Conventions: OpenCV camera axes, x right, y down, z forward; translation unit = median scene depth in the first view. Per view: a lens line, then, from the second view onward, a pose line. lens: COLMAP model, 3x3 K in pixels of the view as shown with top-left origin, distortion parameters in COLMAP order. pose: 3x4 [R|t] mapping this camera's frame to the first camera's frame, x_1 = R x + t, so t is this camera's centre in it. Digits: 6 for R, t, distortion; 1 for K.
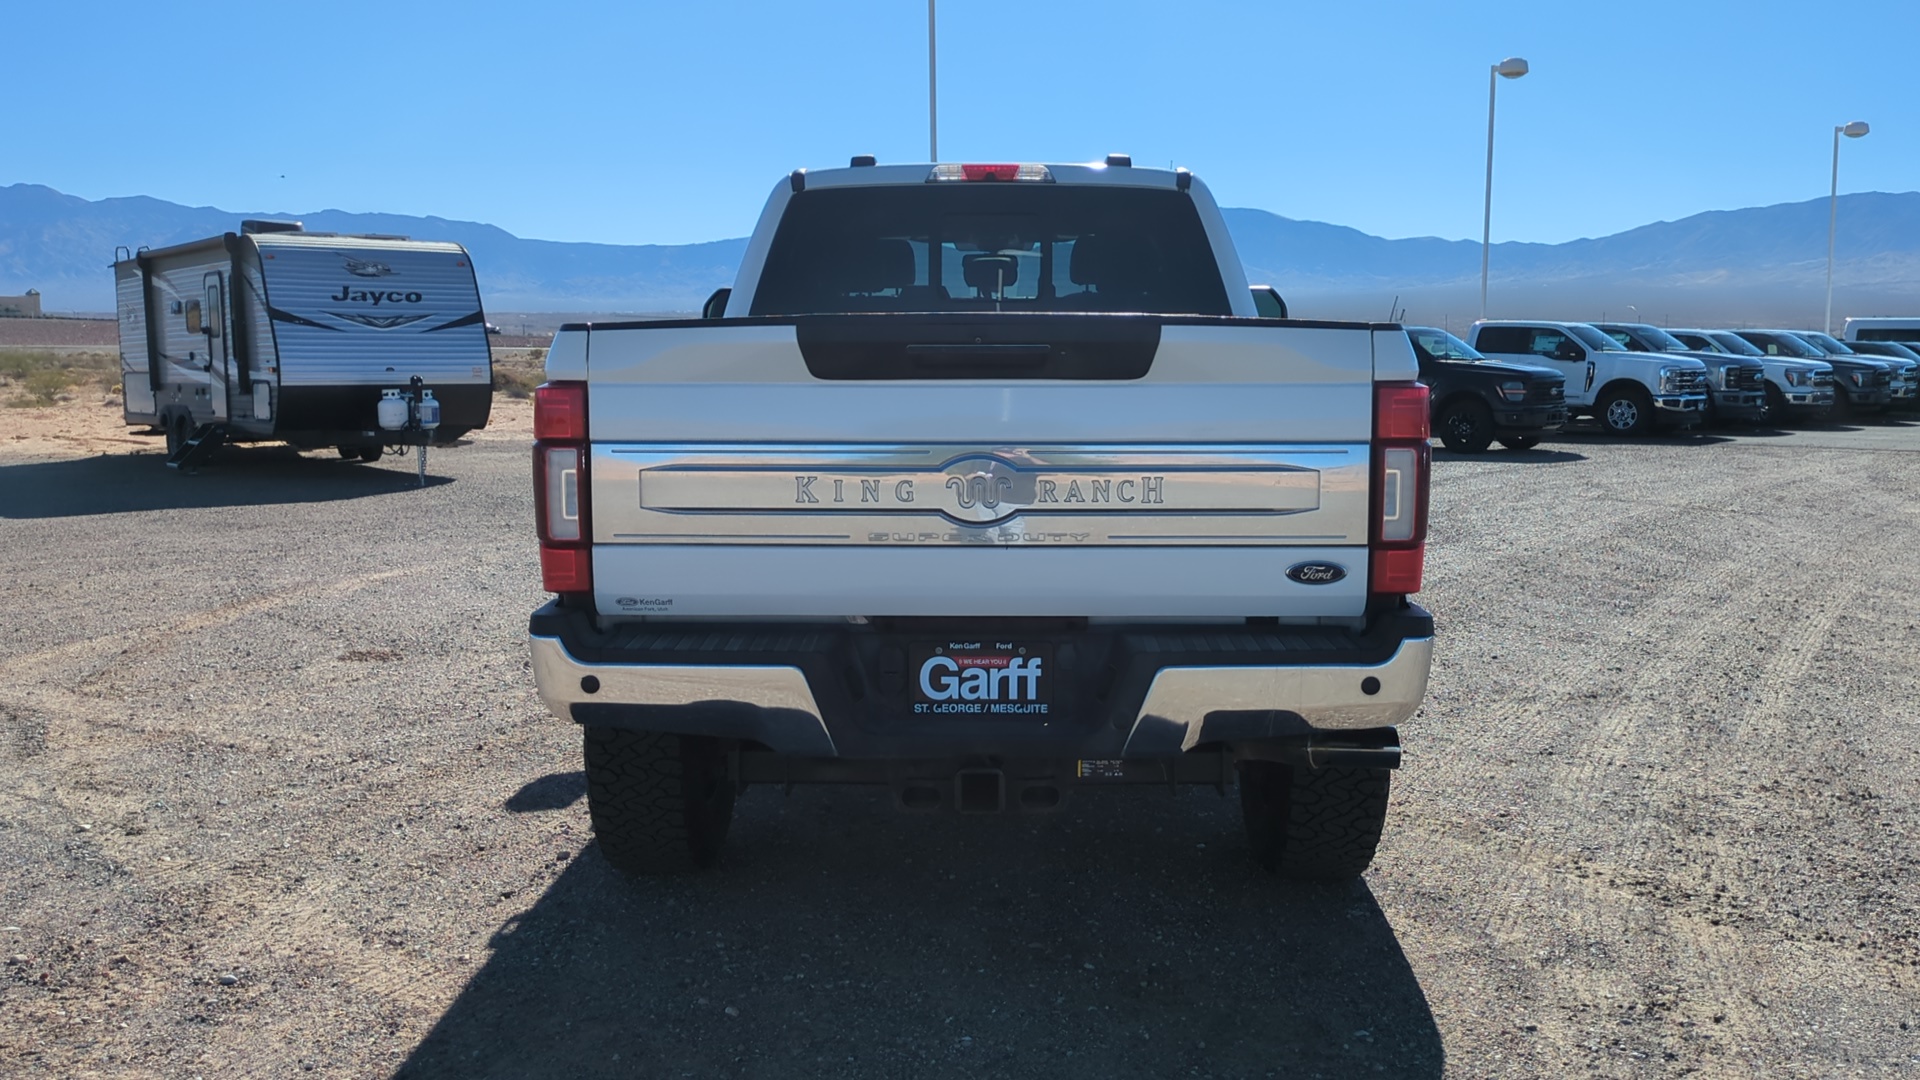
lens RADIAL K [[1642.2, 0, 974.1], [0, 1642.2, 536.0], [0, 0, 1]] dist [0.060208, -0.069064]
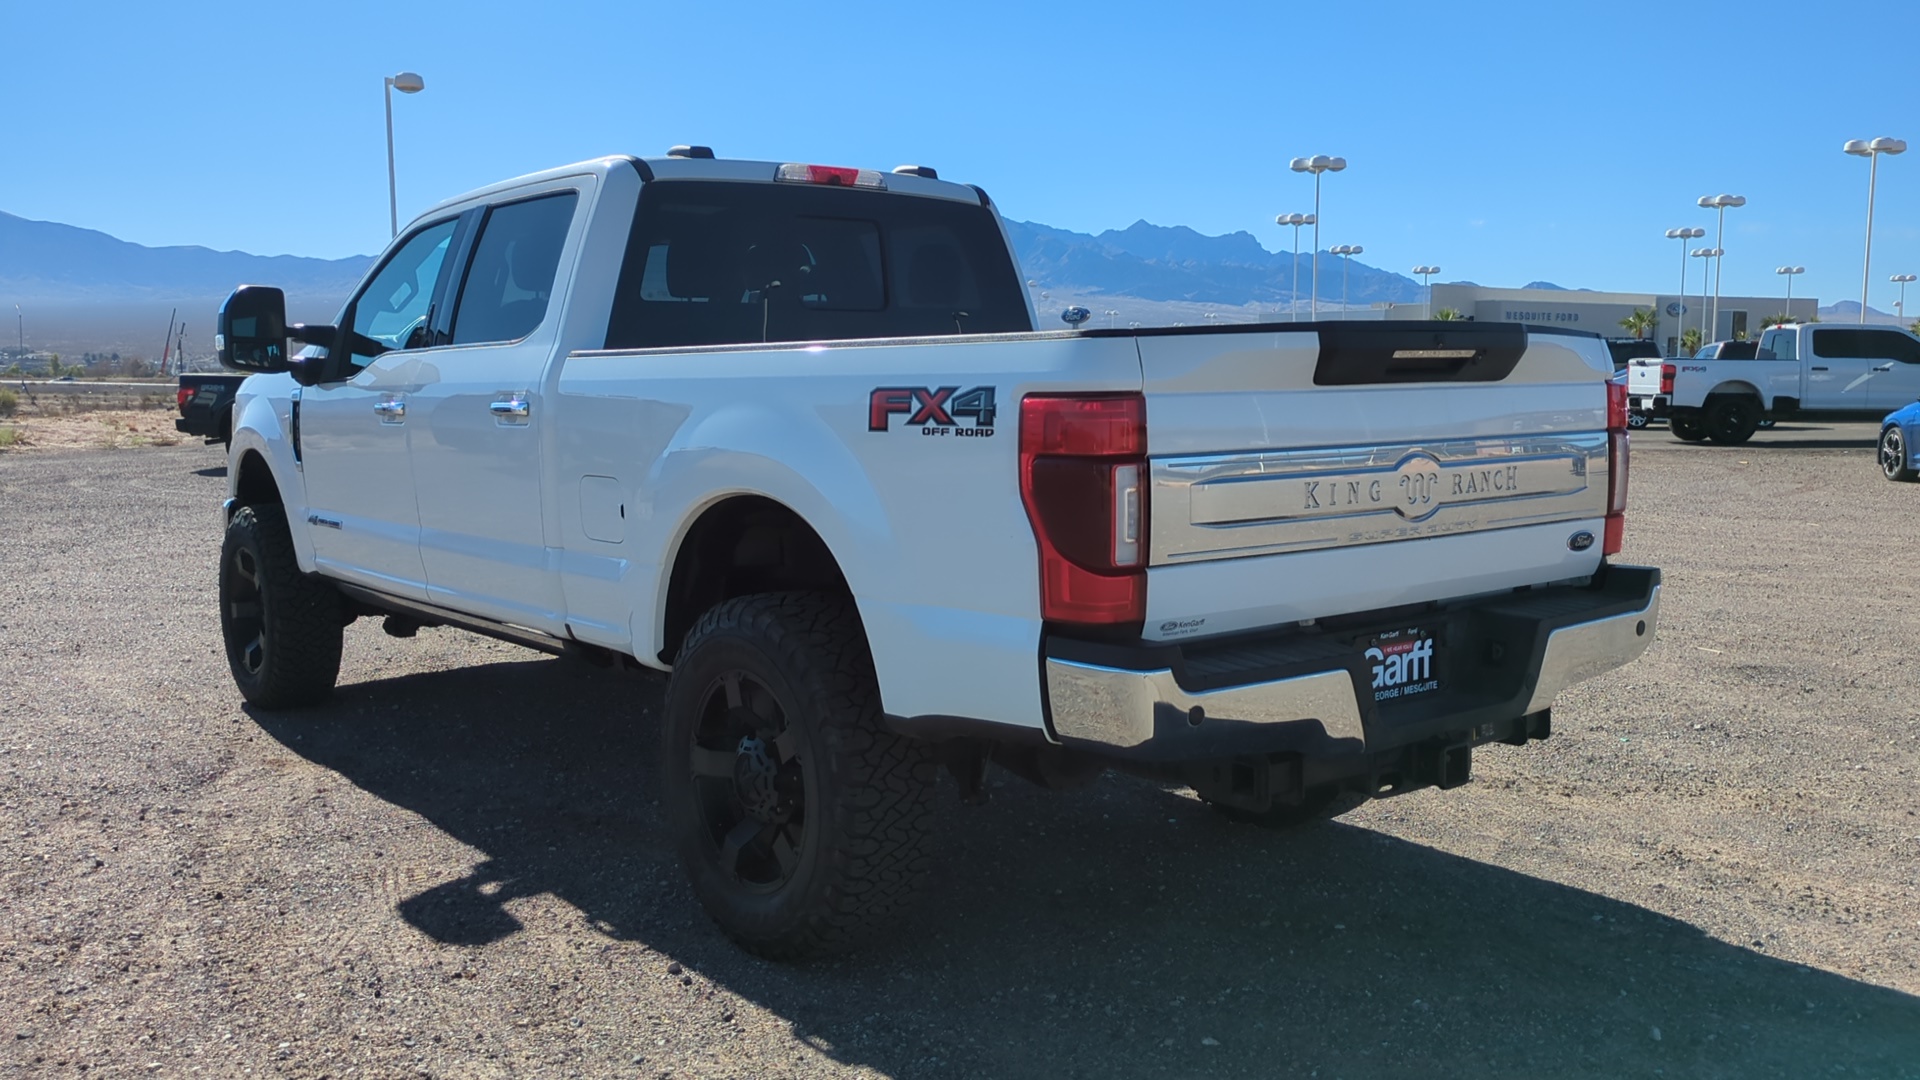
lens RADIAL K [[1642.2, 0, 974.1], [0, 1642.2, 536.0], [0, 0, 1]] dist [0.060208, -0.069064]
pose [[0.765708, -0.070496, 0.639313, -0.883246], [0.076686, 0.996891, 0.018078, -0.036429], [-0.638600, 0.035184, 0.768734, 0.350204]]
